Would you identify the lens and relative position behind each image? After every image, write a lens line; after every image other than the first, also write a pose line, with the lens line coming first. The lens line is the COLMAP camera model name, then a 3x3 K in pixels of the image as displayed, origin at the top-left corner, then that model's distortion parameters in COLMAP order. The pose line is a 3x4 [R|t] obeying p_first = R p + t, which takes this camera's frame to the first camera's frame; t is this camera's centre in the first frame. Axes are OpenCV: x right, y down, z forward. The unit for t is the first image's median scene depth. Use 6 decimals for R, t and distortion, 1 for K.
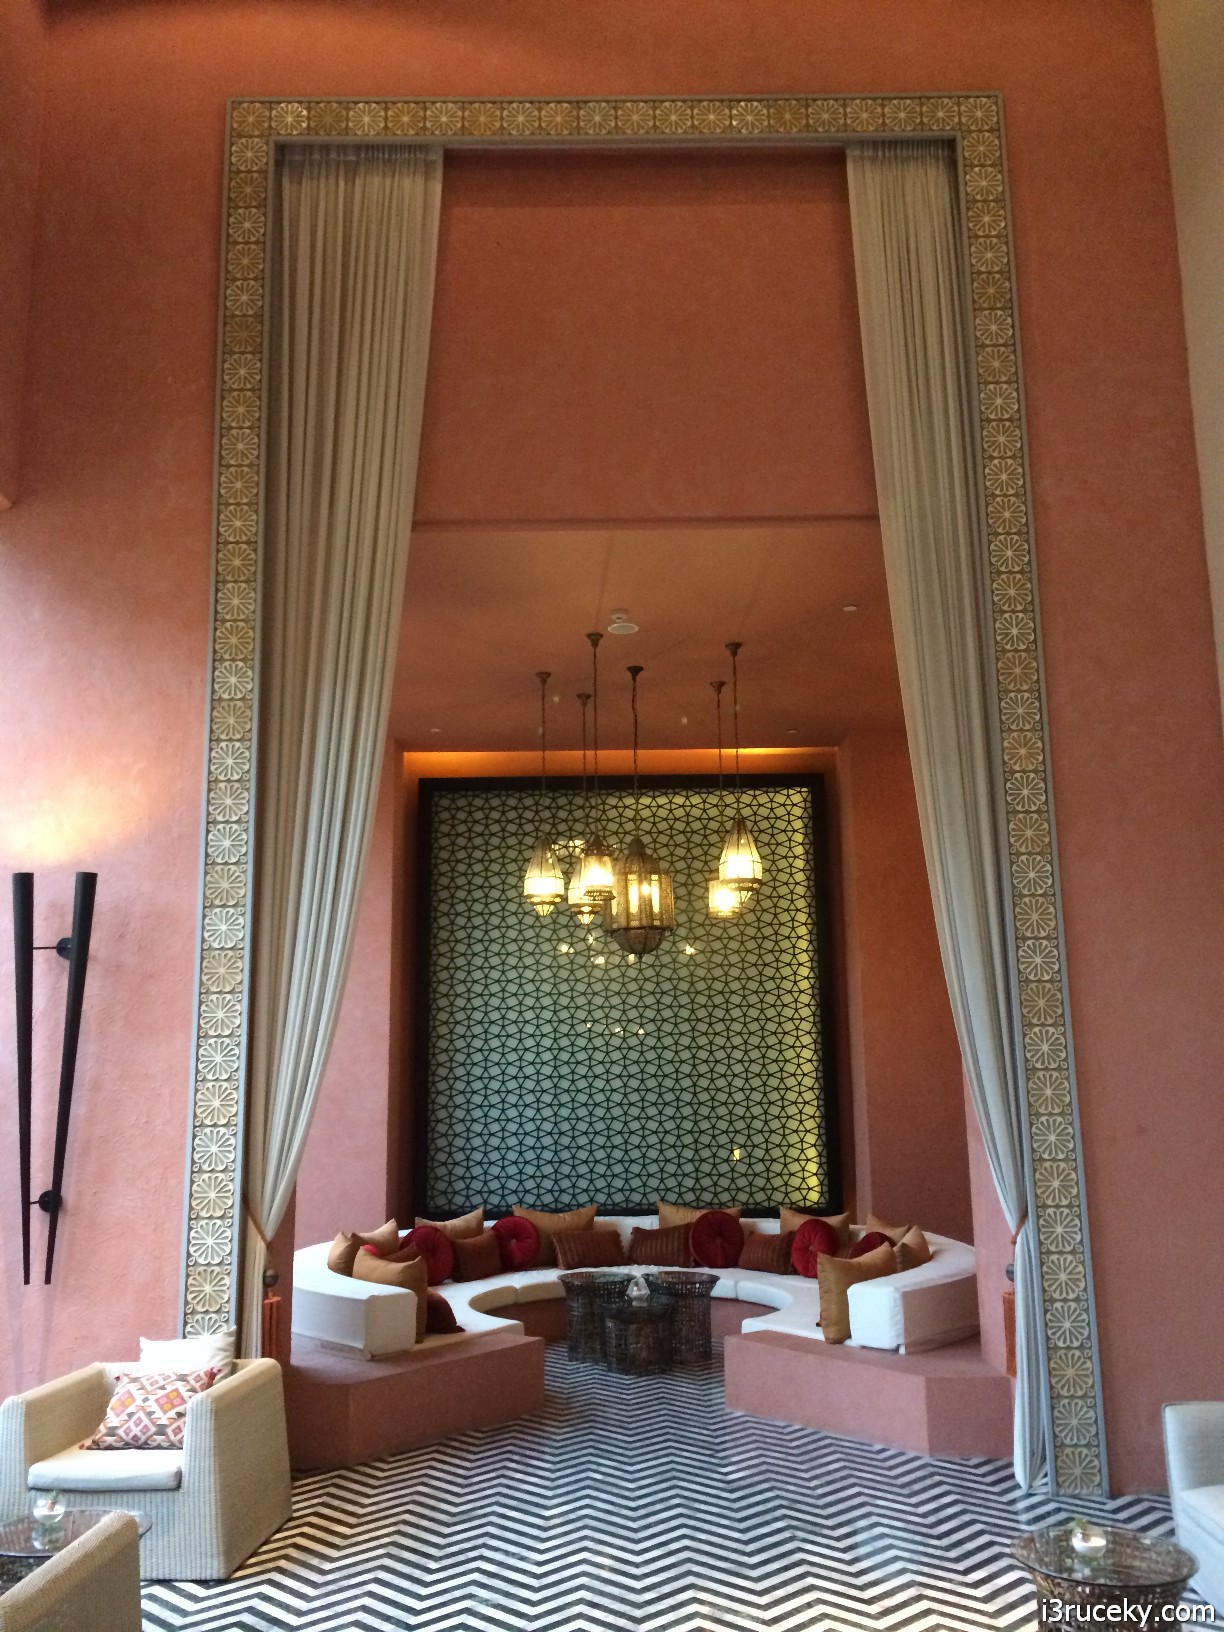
lens RADIAL K [[1398.8, 0, 613.5], [0, 1398.8, 807.2], [0, 0, 1]] dist [0.038091, 0.005305]
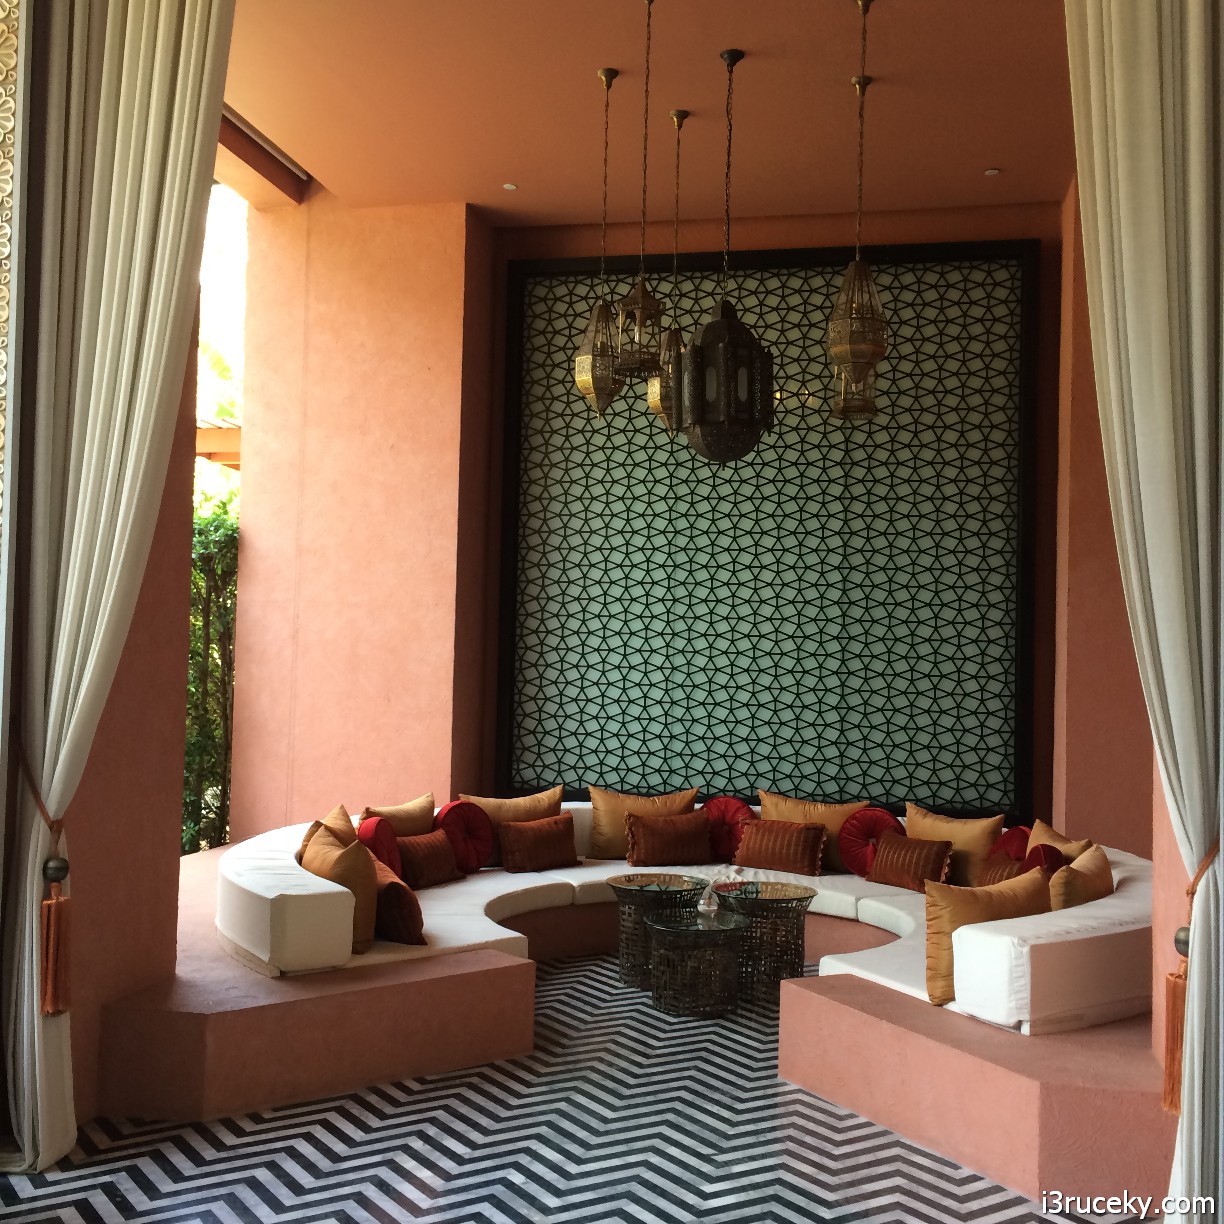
lens RADIAL K [[1408.7, 0, 610.2], [0, 1408.7, 613.5], [0, 0, 1]] dist [0.083581, 0.000000]
pose [[0.978980, 0.028107, -0.202008, 0.117362], [0.004033, 0.987597, 0.156957, 0.070273], [0.203914, -0.154472, 0.966725, 0.278248]]
